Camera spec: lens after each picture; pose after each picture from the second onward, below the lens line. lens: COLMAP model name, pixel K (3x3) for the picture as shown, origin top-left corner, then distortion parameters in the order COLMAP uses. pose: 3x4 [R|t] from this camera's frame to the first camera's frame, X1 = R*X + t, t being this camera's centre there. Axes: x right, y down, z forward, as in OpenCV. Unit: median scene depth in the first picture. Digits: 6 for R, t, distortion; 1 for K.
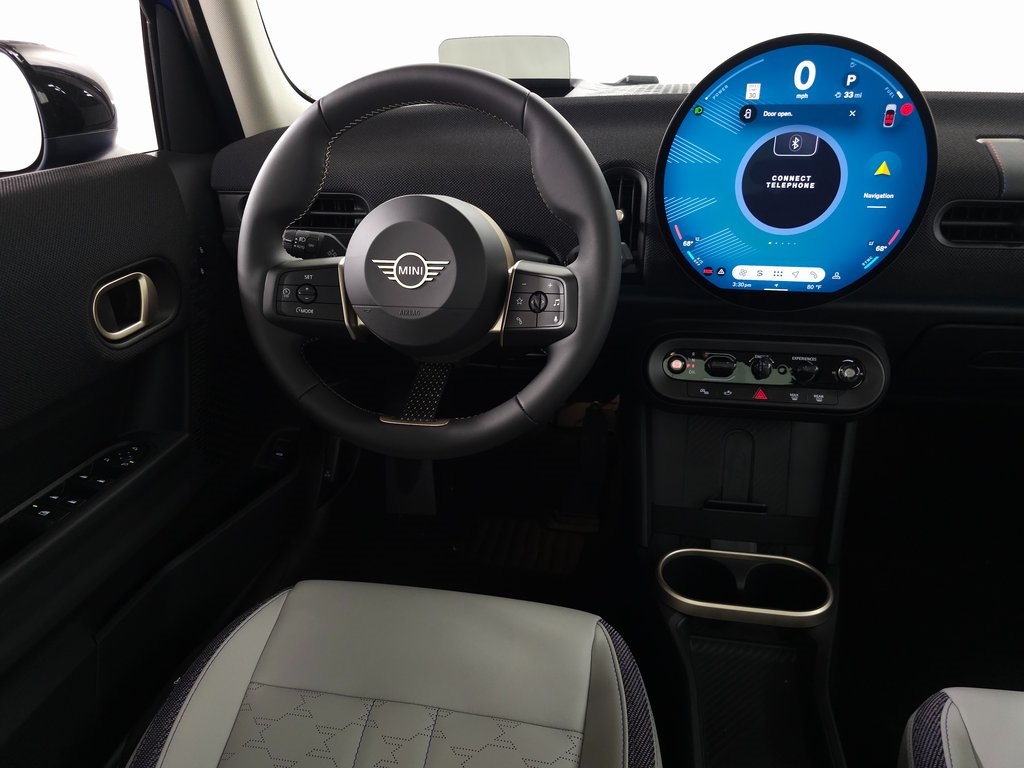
lens RADIAL K [[701.3, 0, 502.3], [0, 701.3, 388.1], [0, 0, 1]] dist [0.050291, -0.064666]
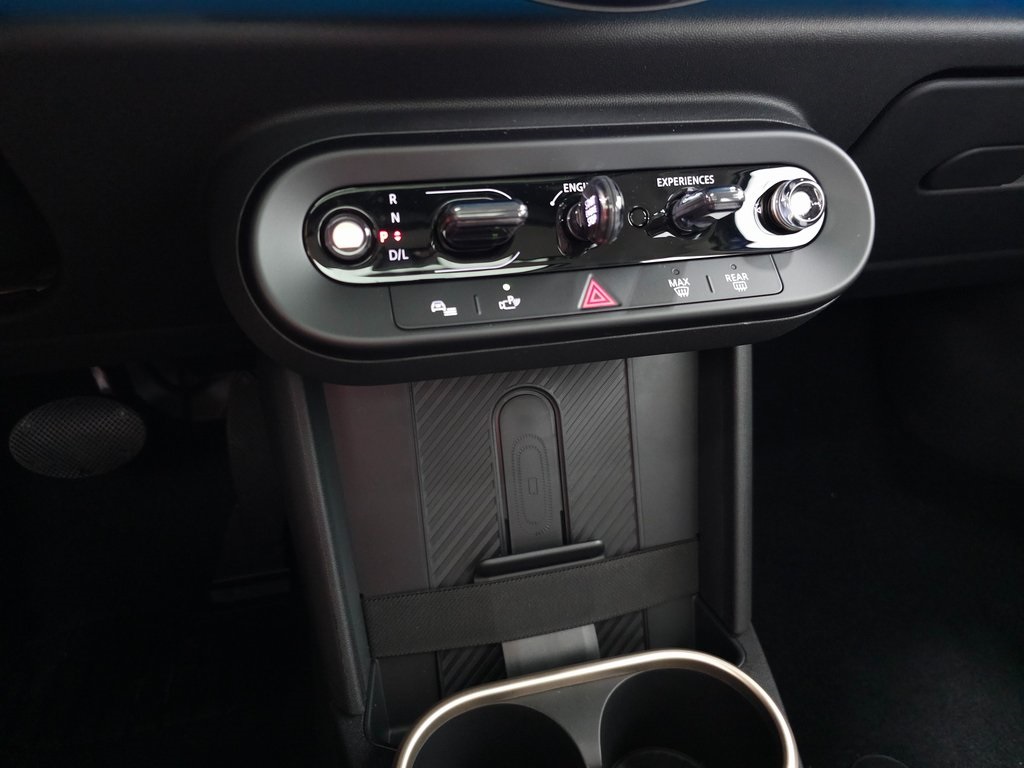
lens RADIAL K [[728.8, 0, 501.1], [0, 728.8, 380.4], [0, 0, 1]] dist [0.011952, -0.025252]
pose [[0.912398, -0.176165, 0.369453, 0.207069], [0.150194, 0.983771, 0.098169, 0.009855], [-0.380751, -0.034080, 0.924049, 0.775242]]
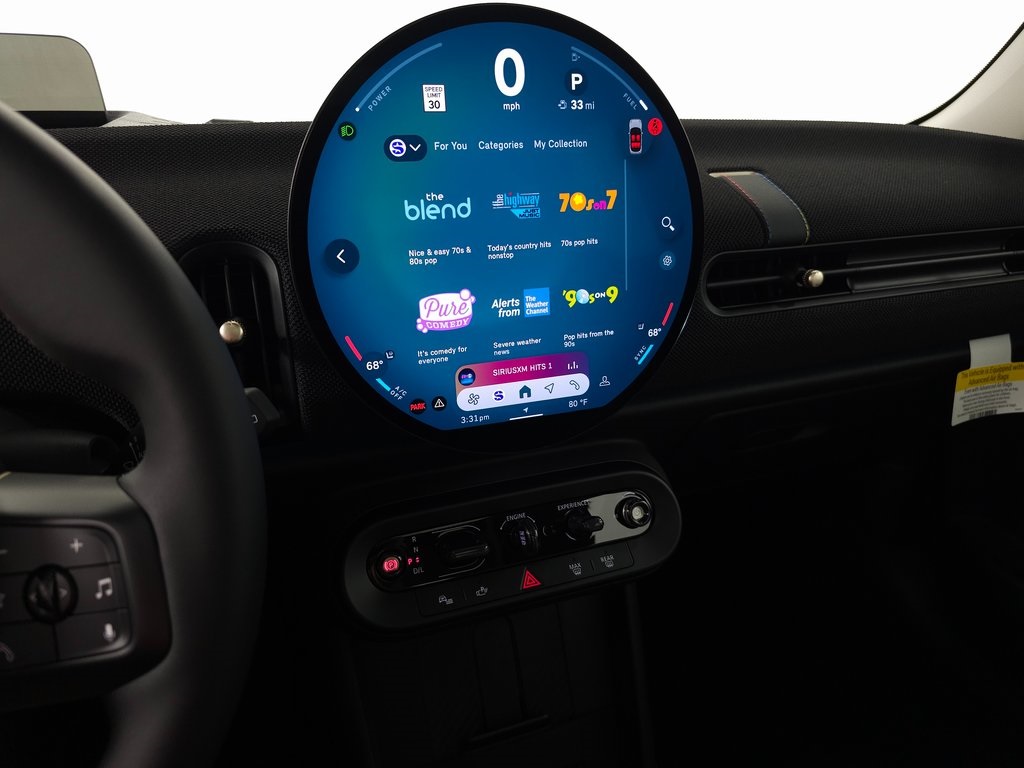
lens RADIAL K [[701.3, 0, 505.9], [0, 701.3, 384.2], [0, 0, 1]] dist [0.050291, -0.064666]
pose [[0.862840, -0.163970, 0.478144, 0.090527], [0.217479, 0.974320, -0.058331, -0.143983], [-0.456301, 0.154316, 0.876342, 0.498434]]
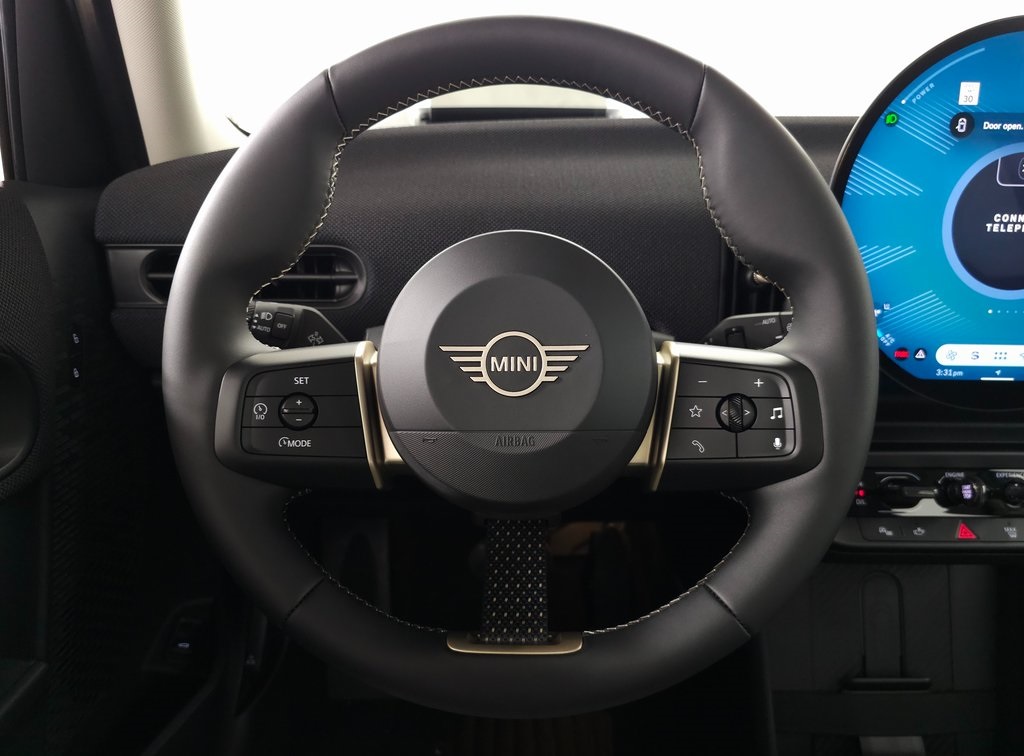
lens RADIAL K [[728.8, 0, 497.9], [0, 728.8, 386.4], [0, 0, 1]] dist [0.011952, -0.025252]
pose [[0.985621, -0.029876, 0.166308, -0.215174], [0.050650, 0.991224, -0.122109, -0.075282], [-0.161200, 0.128776, 0.978484, 0.416791]]
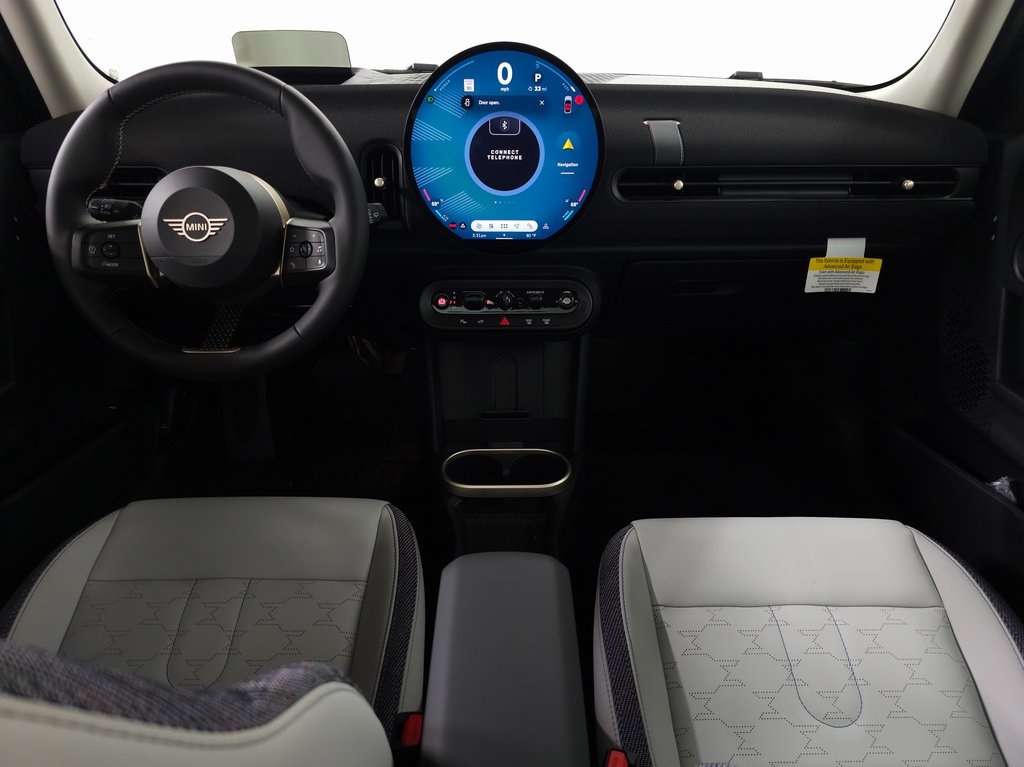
lens RADIAL K [[701.3, 0, 511.2], [0, 701.3, 381.4], [0, 0, 1]] dist [0.050291, -0.064666]
pose [[0.982289, -0.064802, 0.175808, 0.163077], [0.060867, 0.997762, 0.027685, 0.095425], [-0.177208, -0.016494, 0.984035, -0.305468]]
